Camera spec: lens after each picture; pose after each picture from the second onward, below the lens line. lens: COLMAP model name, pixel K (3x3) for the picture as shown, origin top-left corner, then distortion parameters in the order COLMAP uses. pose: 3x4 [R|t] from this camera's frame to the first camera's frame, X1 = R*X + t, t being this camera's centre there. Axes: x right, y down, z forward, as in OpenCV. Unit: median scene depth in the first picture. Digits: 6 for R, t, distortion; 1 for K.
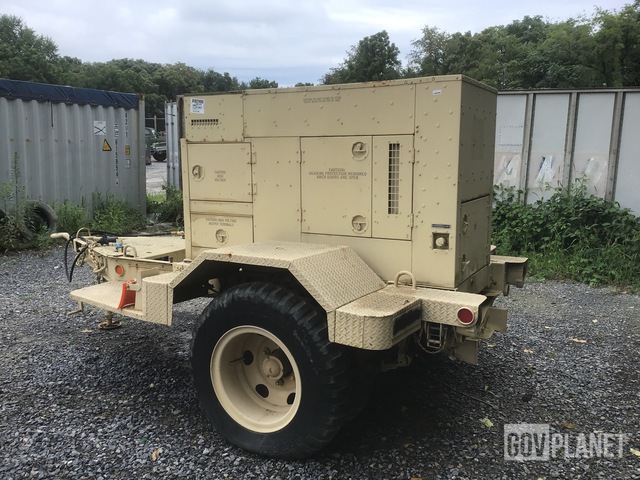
lens RADIAL K [[589.5, 0, 328.2], [0, 589.5, 238.7], [0, 0, 1]] dist [0.078188, -0.007972]
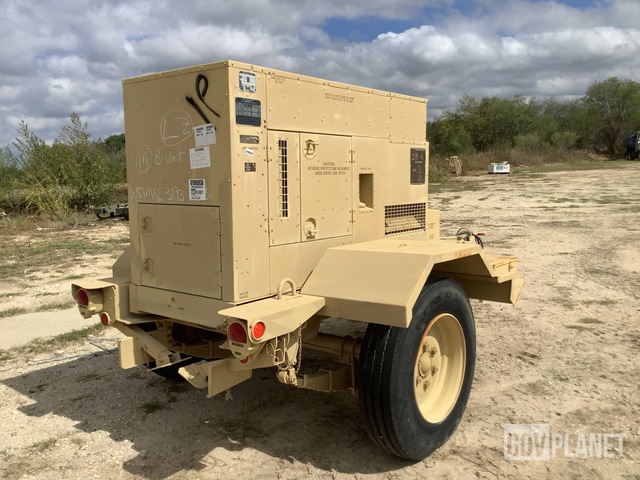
lens RADIAL K [[589.5, 0, 328.2], [0, 589.5, 238.7], [0, 0, 1]] dist [0.078188, -0.007972]
pose [[-0.179949, 0.109879, -0.977520, 0.997418], [-0.119290, 0.983970, 0.132564, -0.137326], [0.976416, 0.140463, -0.163957, 1.220003]]
